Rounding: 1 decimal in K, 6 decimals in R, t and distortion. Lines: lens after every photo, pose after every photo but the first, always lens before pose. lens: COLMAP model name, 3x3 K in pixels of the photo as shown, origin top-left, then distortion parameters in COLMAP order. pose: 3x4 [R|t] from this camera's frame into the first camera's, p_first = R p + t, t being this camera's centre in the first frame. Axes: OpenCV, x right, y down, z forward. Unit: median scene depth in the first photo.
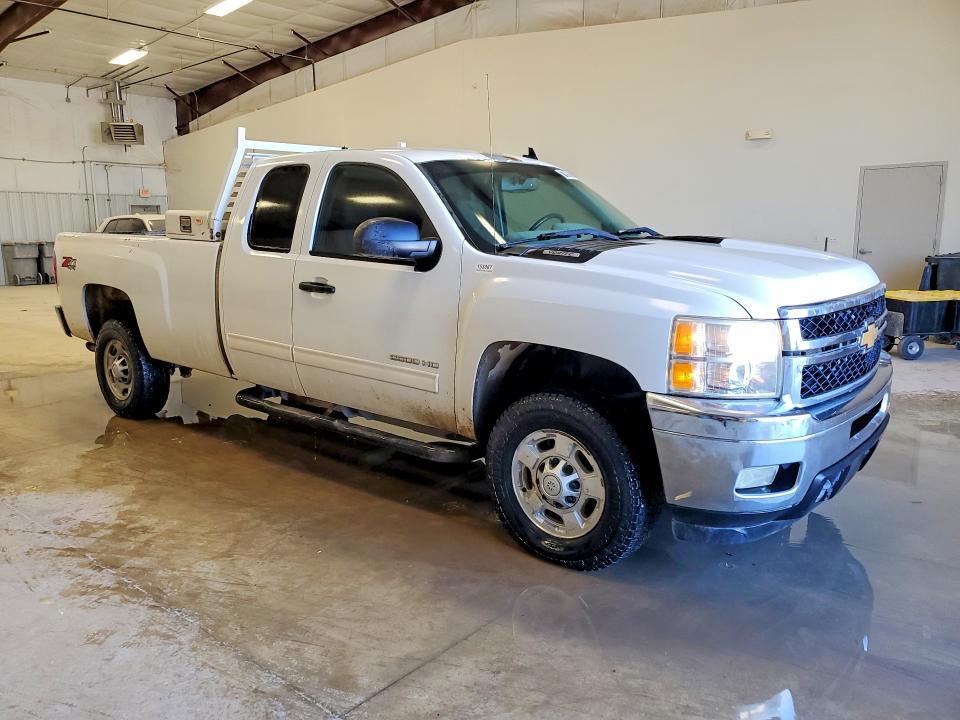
lens RADIAL K [[754.7, 0, 473.0], [0, 754.7, 359.7], [0, 0, 1]] dist [-0.003385, -0.005591]
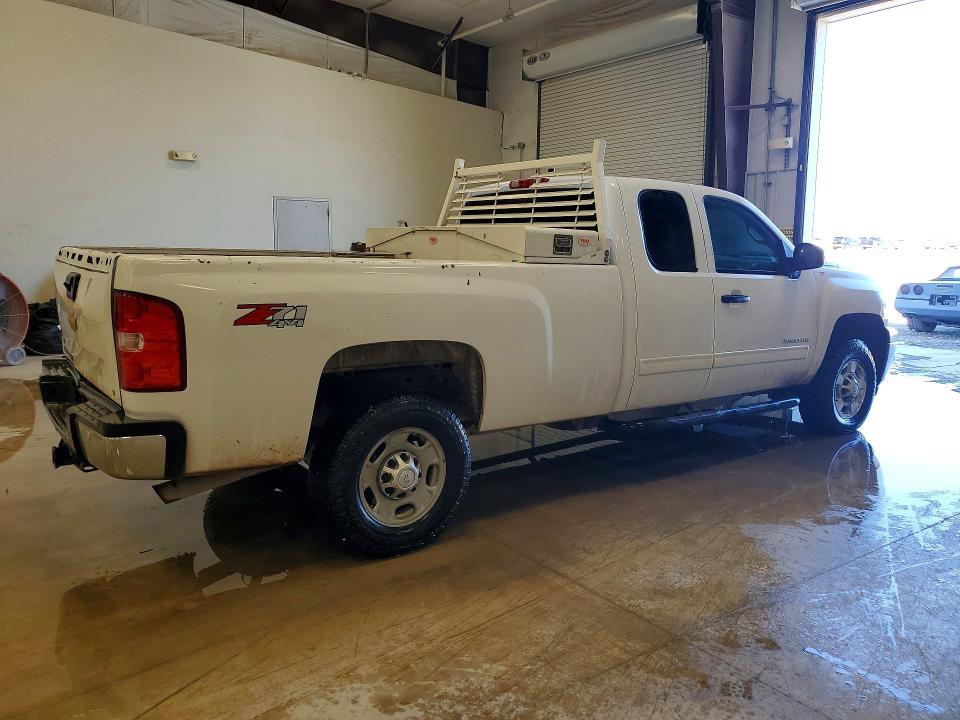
lens RADIAL K [[754.7, 0, 473.0], [0, 754.7, 359.7], [0, 0, 1]] dist [-0.003385, -0.005591]
pose [[0.248556, -0.143281, 0.957962, -1.386717], [0.167524, 0.980454, 0.103179, -0.183421], [-0.954021, 0.134836, 0.267701, 1.033387]]
